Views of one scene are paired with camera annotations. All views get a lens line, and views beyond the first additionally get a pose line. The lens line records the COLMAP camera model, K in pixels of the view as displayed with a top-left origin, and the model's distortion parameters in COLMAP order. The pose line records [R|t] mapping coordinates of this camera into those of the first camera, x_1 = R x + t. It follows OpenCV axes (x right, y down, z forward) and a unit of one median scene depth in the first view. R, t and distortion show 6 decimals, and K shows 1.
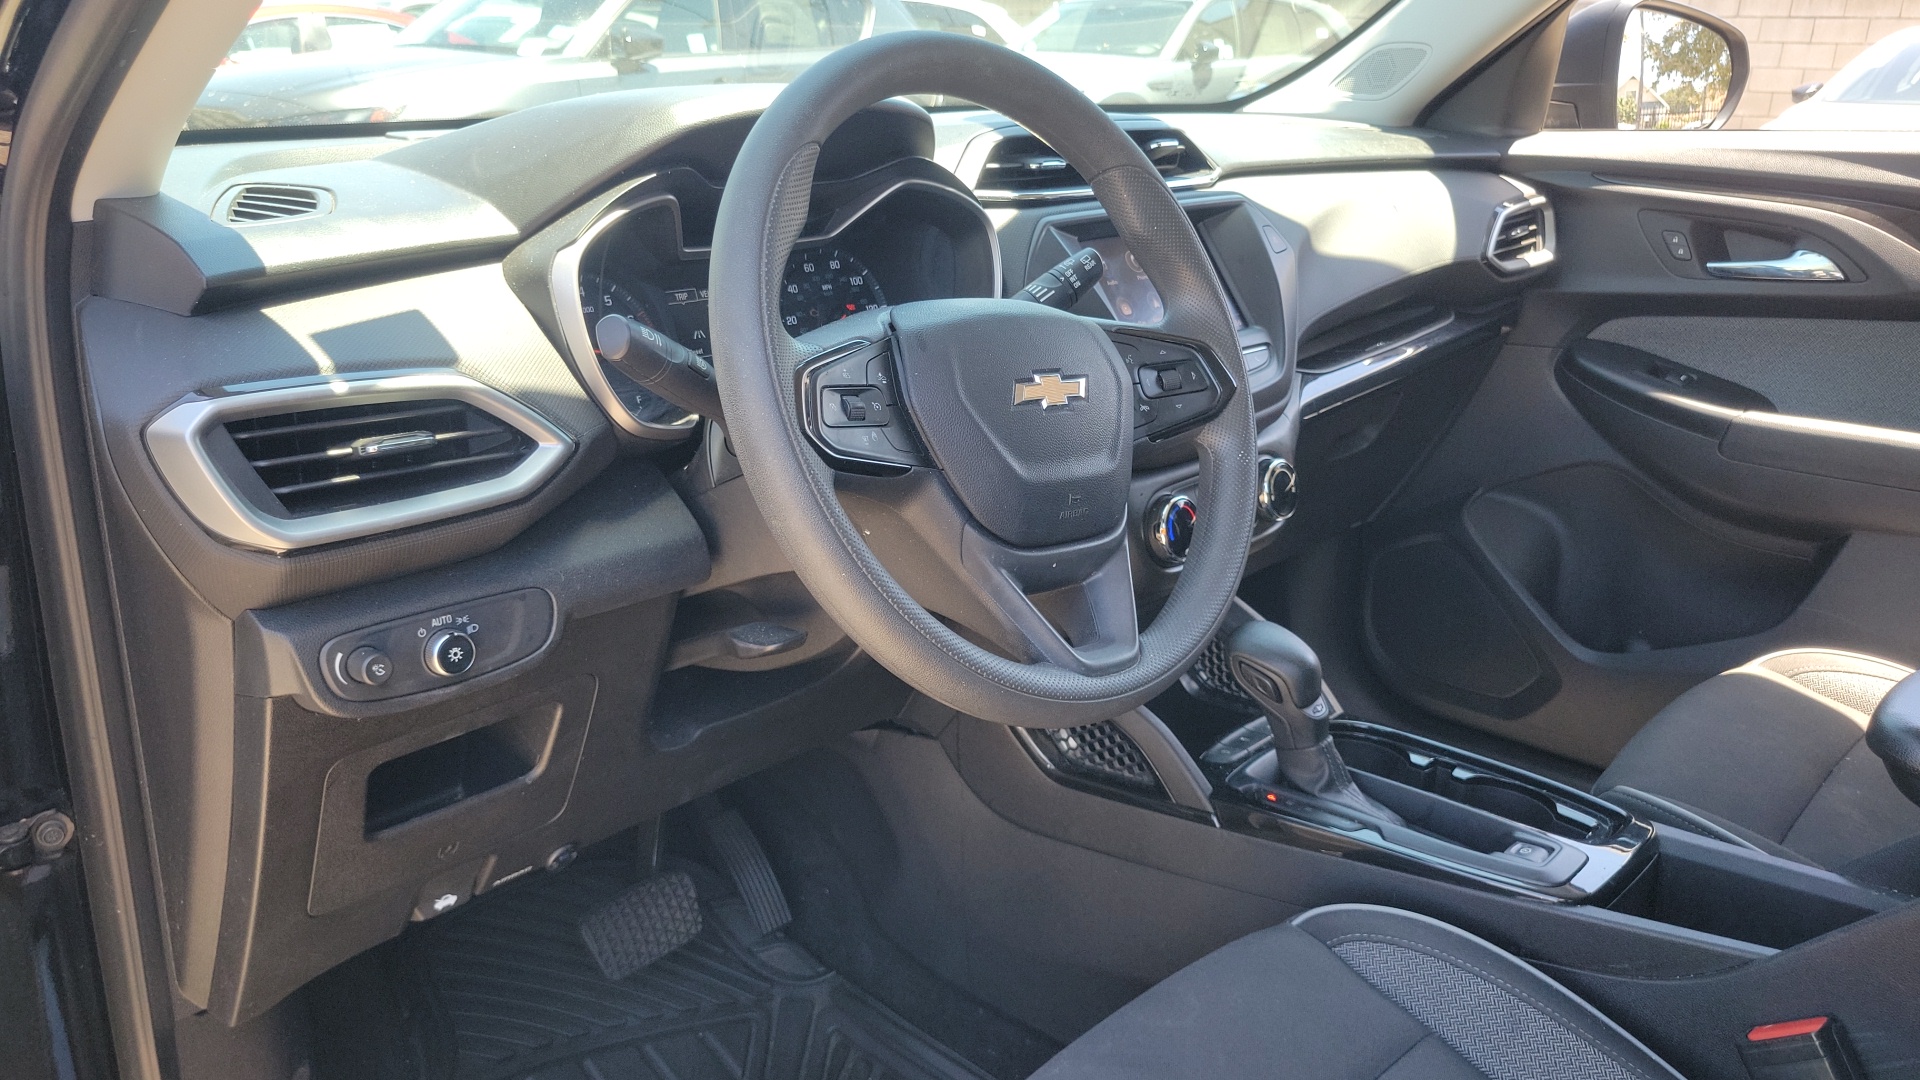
lens RADIAL K [[1442.9, 0, 960.0], [0, 1442.9, 540.0], [0, 0, 1]] dist [0.035679, 0.000596]
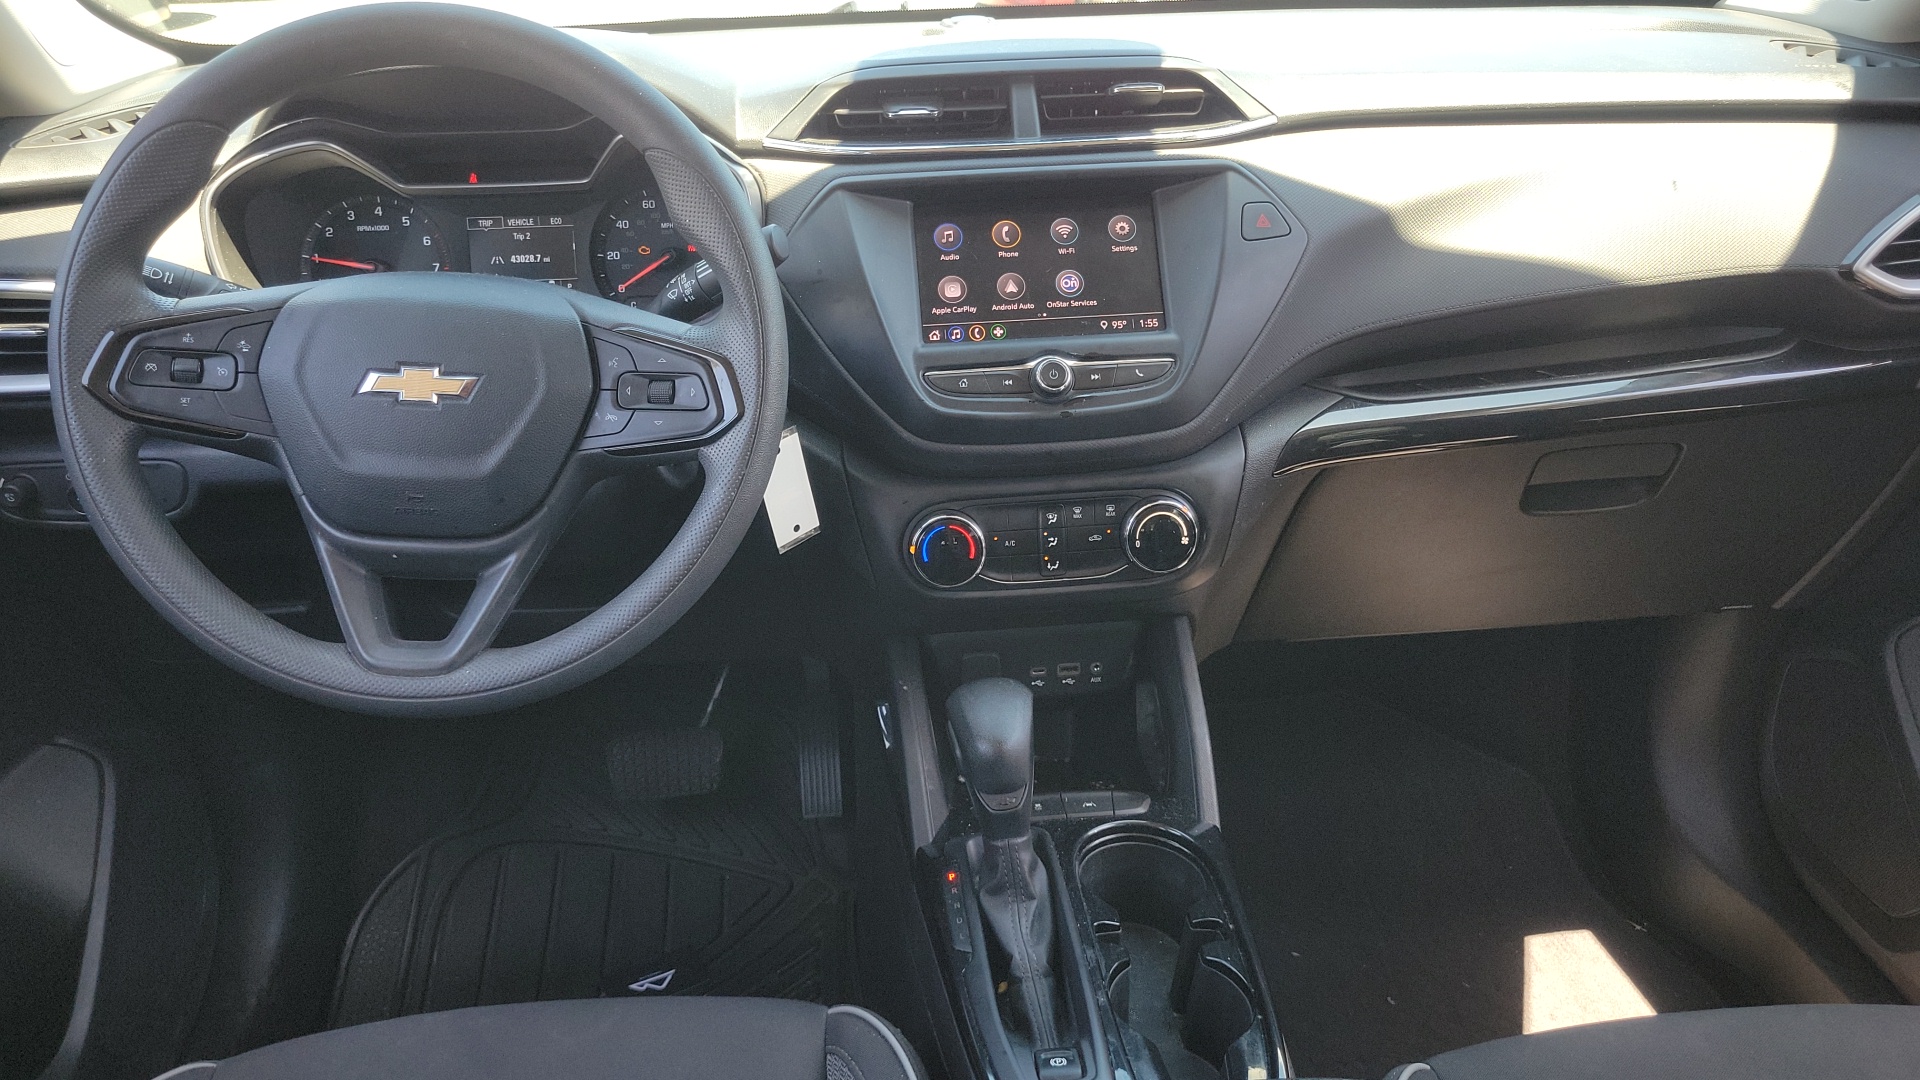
lens RADIAL K [[1450.8, 0, 952.3], [0, 1450.8, 541.8], [0, 0, 1]] dist [0.019443, -0.008766]
pose [[0.748091, 0.261261, -0.610002, 0.714710], [-0.182306, 0.964781, 0.189635, -0.187972], [0.638062, -0.030657, 0.769374, 0.343164]]
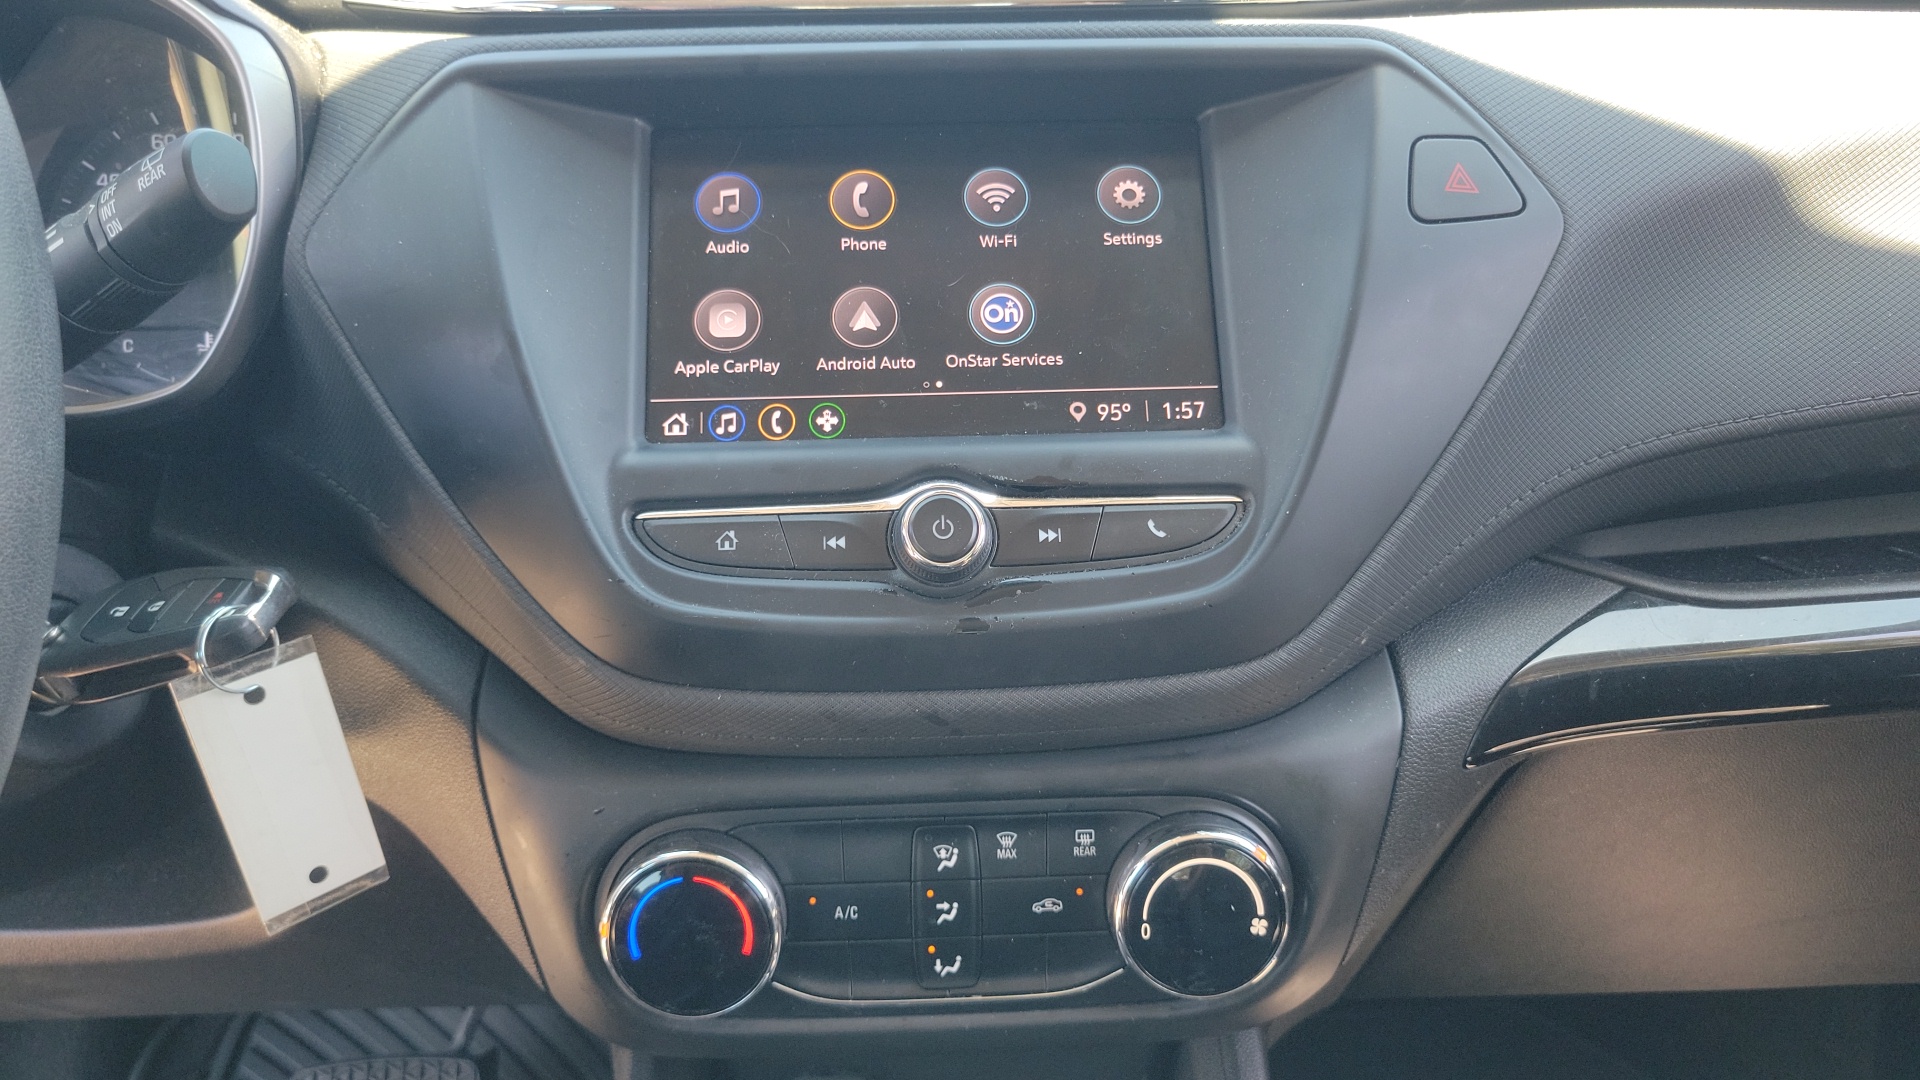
lens RADIAL K [[1467.2, 0, 965.4], [0, 1467.2, 542.0], [0, 0, 1]] dist [0.009018, -0.010219]
pose [[0.718802, 0.245320, -0.650494, 0.437498], [-0.207957, 0.968703, 0.135531, -0.177117], [0.663384, 0.037855, 0.747321, 0.796003]]
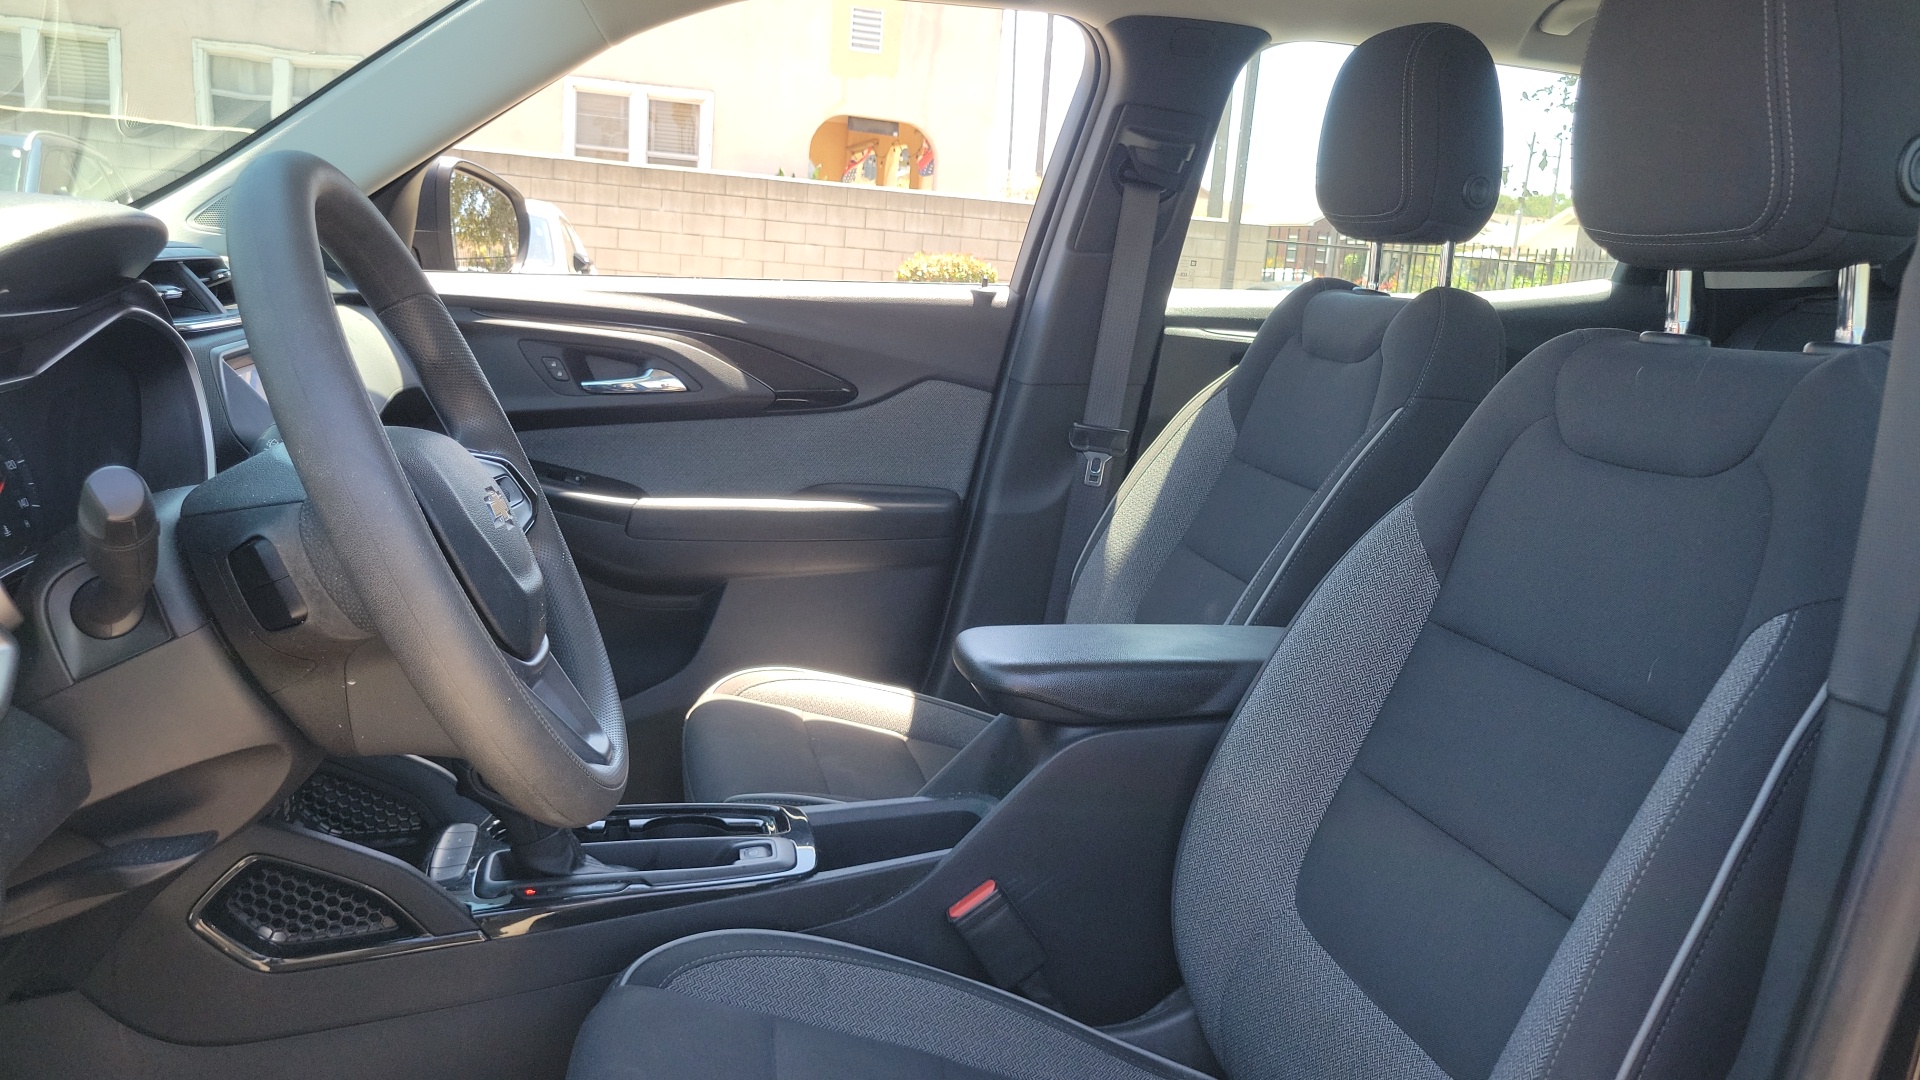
lens RADIAL K [[1442.9, 0, 960.0], [0, 1442.9, 540.0], [0, 0, 1]] dist [0.035679, 0.000596]
pose [[0.594985, -0.132107, 0.792806, -0.388725], [0.203786, 0.978962, 0.010189, -0.017410], [-0.777473, 0.155500, 0.609389, 0.078423]]
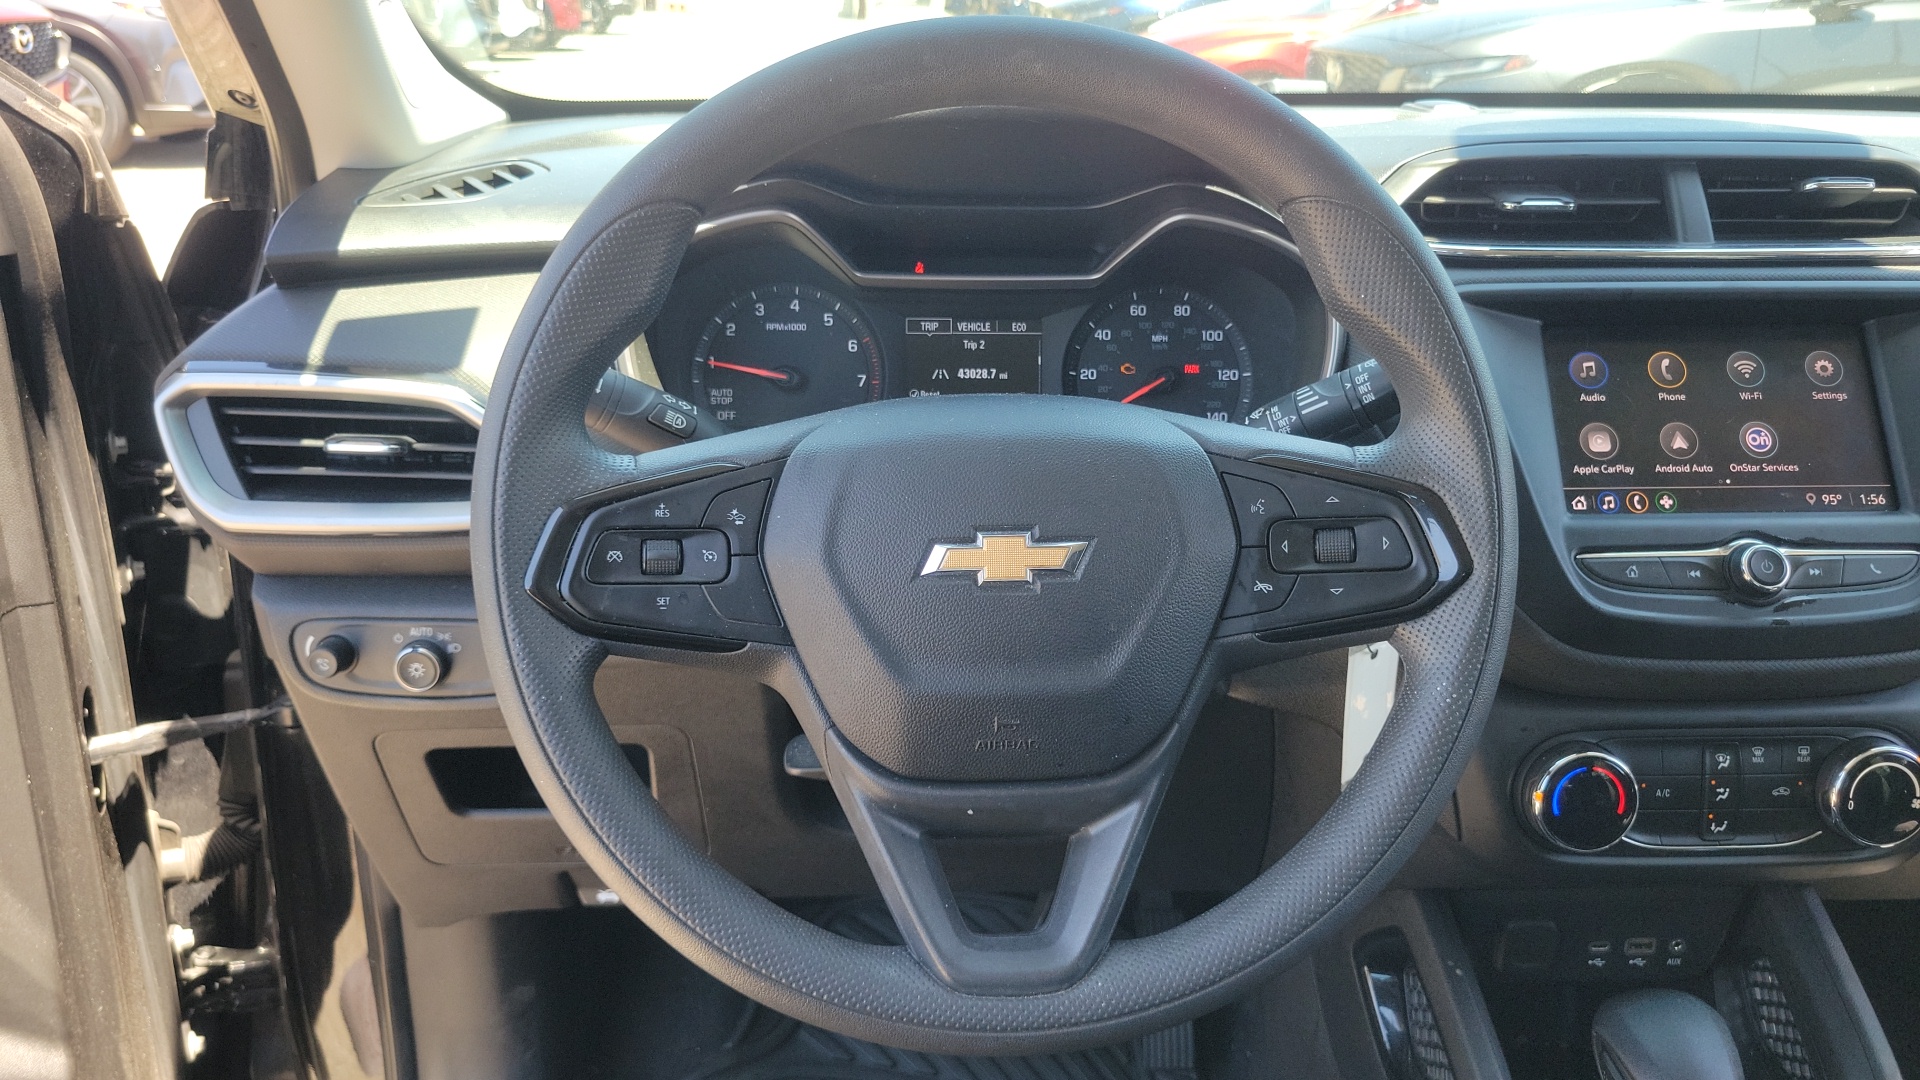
lens RADIAL K [[1467.2, 0, 965.4], [0, 1467.2, 542.0], [0, 0, 1]] dist [0.009018, -0.010219]
pose [[0.713198, 0.246329, -0.656256, 0.365193], [-0.224179, 0.967204, 0.119414, -0.138809], [0.664148, 0.061953, 0.745030, 0.356436]]
